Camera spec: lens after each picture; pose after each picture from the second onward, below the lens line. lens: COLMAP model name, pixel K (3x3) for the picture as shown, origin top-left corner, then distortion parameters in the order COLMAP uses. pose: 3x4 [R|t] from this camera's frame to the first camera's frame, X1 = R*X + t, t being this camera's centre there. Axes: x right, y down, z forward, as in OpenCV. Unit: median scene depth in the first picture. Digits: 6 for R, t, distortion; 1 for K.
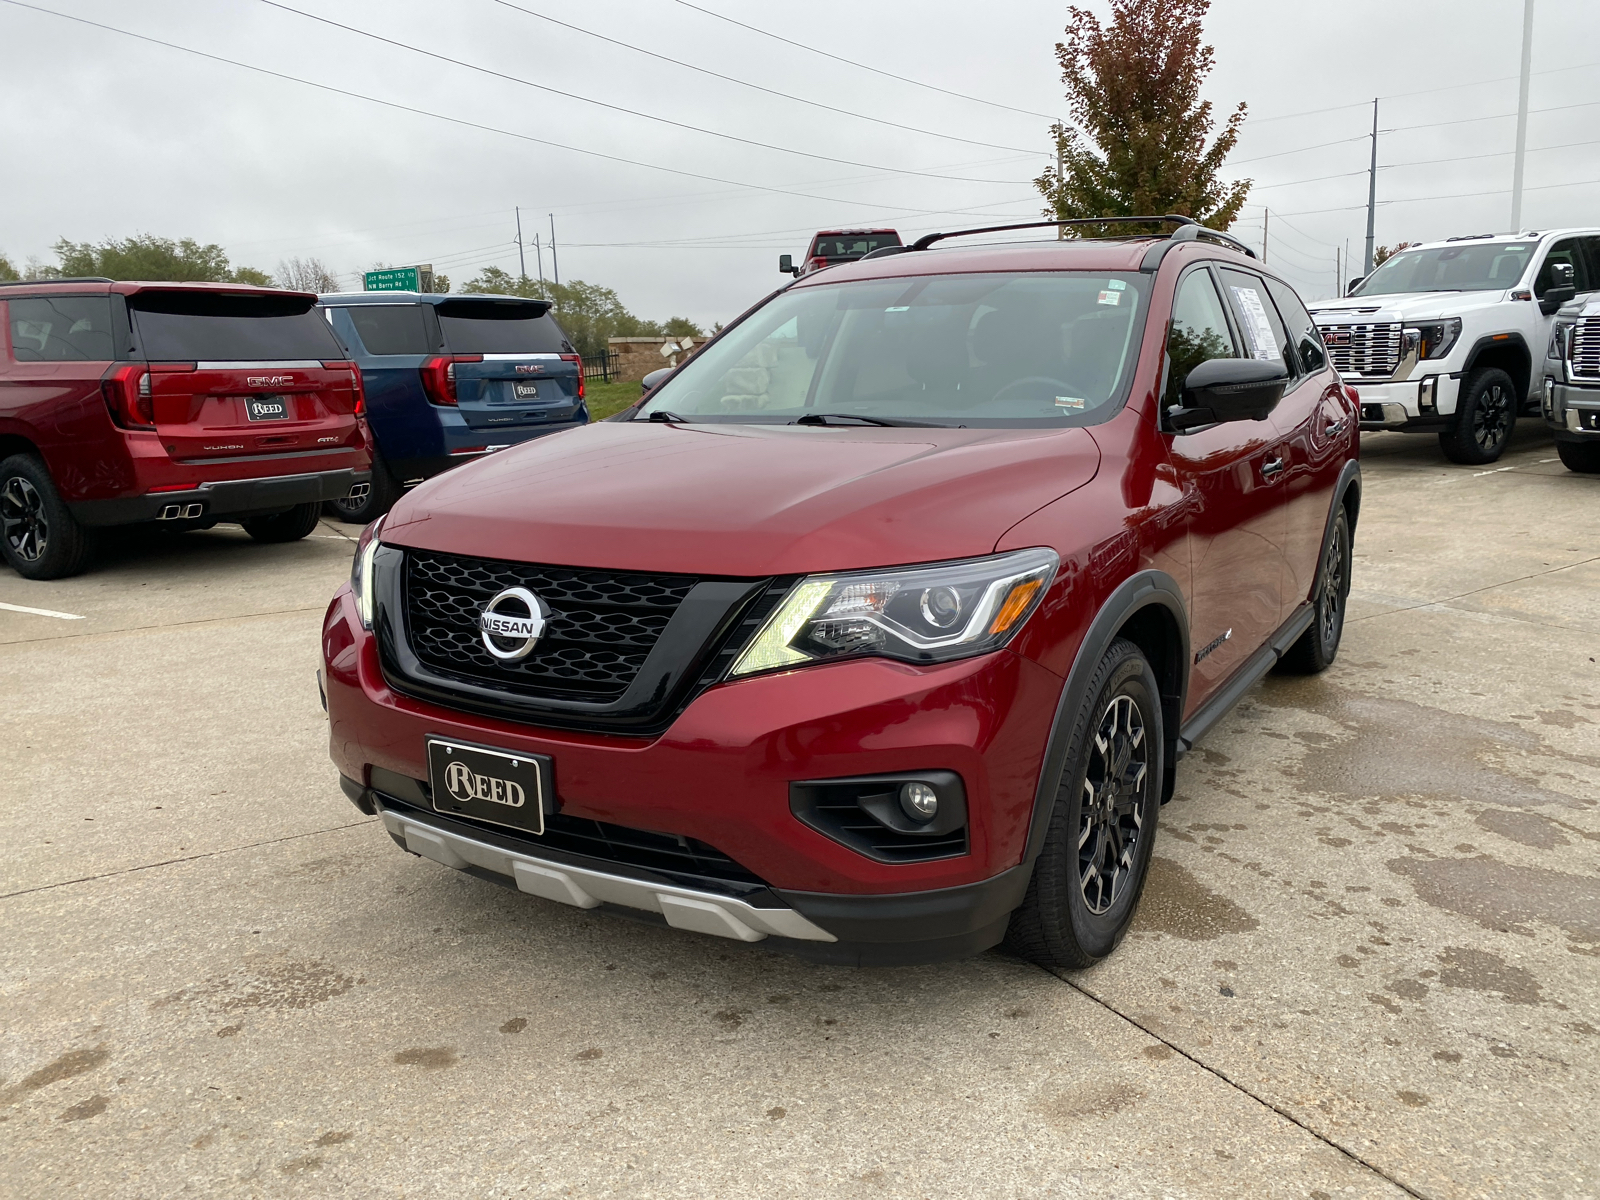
lens RADIAL K [[1244.7, 0, 804.2], [0, 1244.7, 609.7], [0, 0, 1]] dist [0.008965, 0.001724]
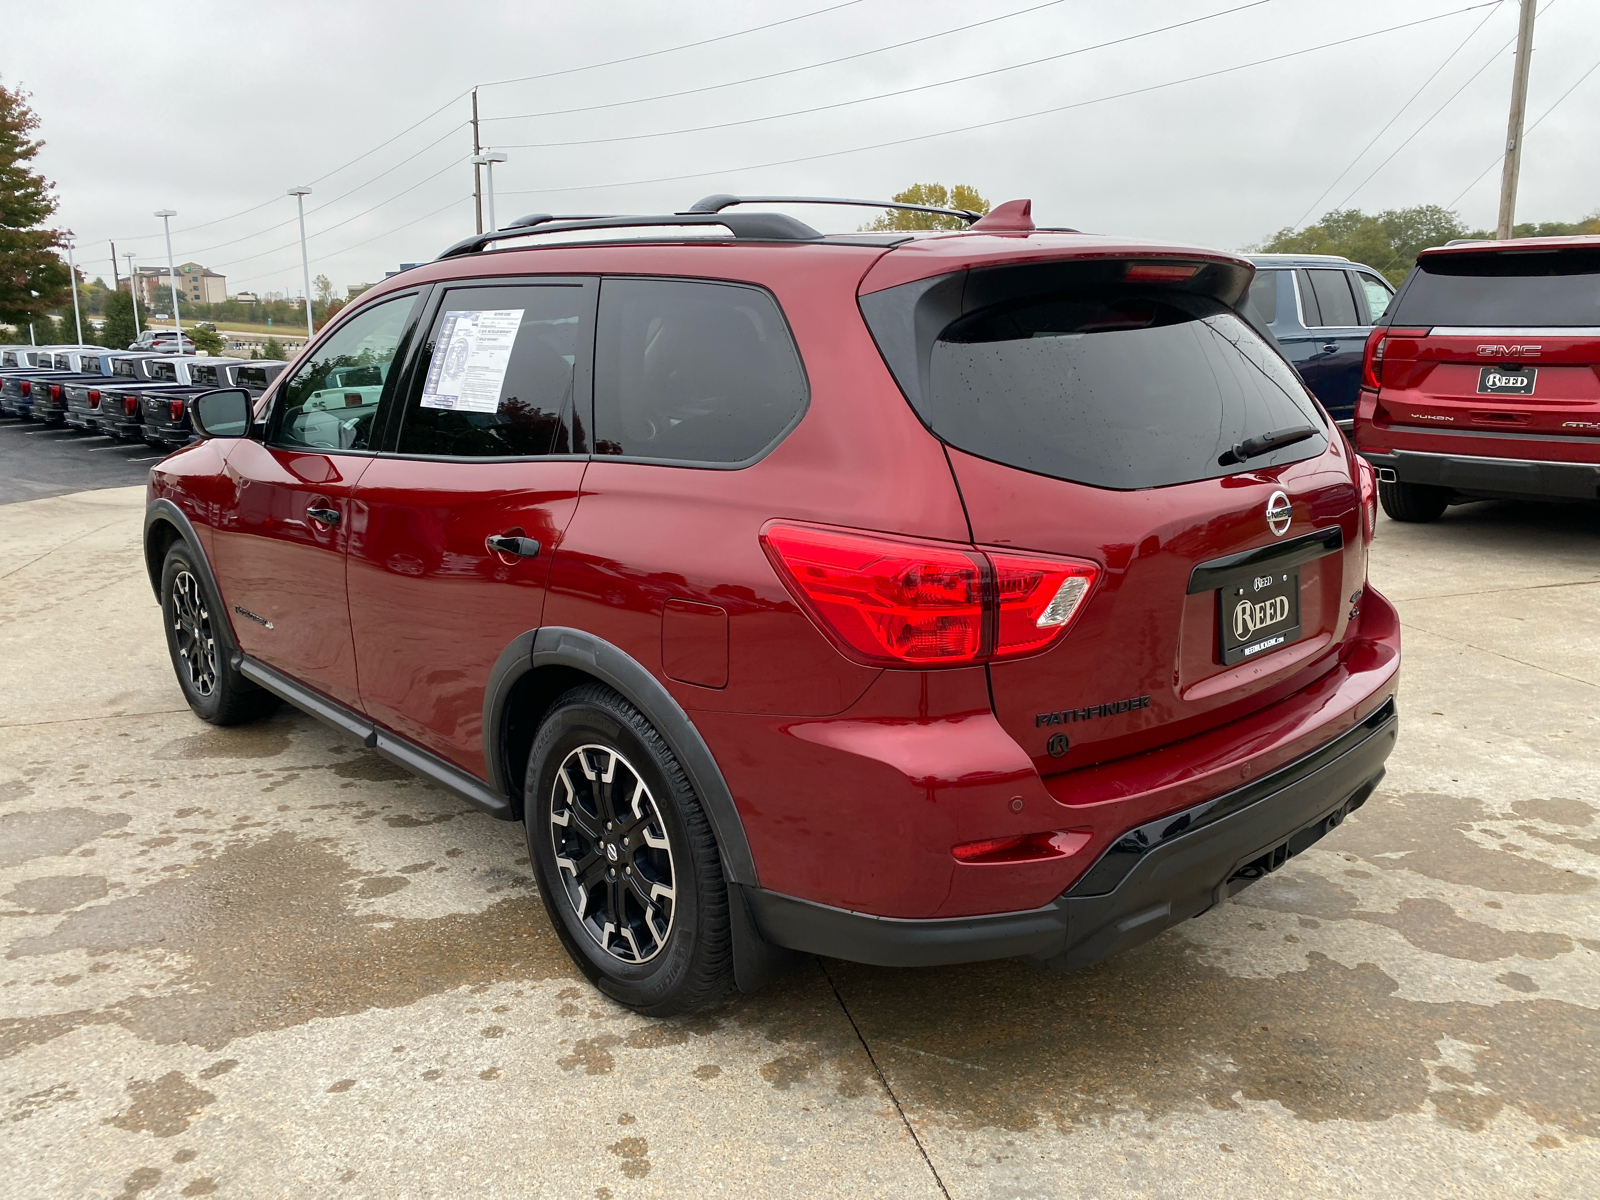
lens RADIAL K [[1230.4, 0, 808.9], [0, 1230.4, 604.1], [0, 0, 1]] dist [0.018223, -0.002386]
pose [[-0.275705, 0.246060, -0.929216, 1.211859], [-0.173153, 0.938156, 0.299803, -0.412259], [0.945518, 0.243553, -0.216048, 1.647360]]
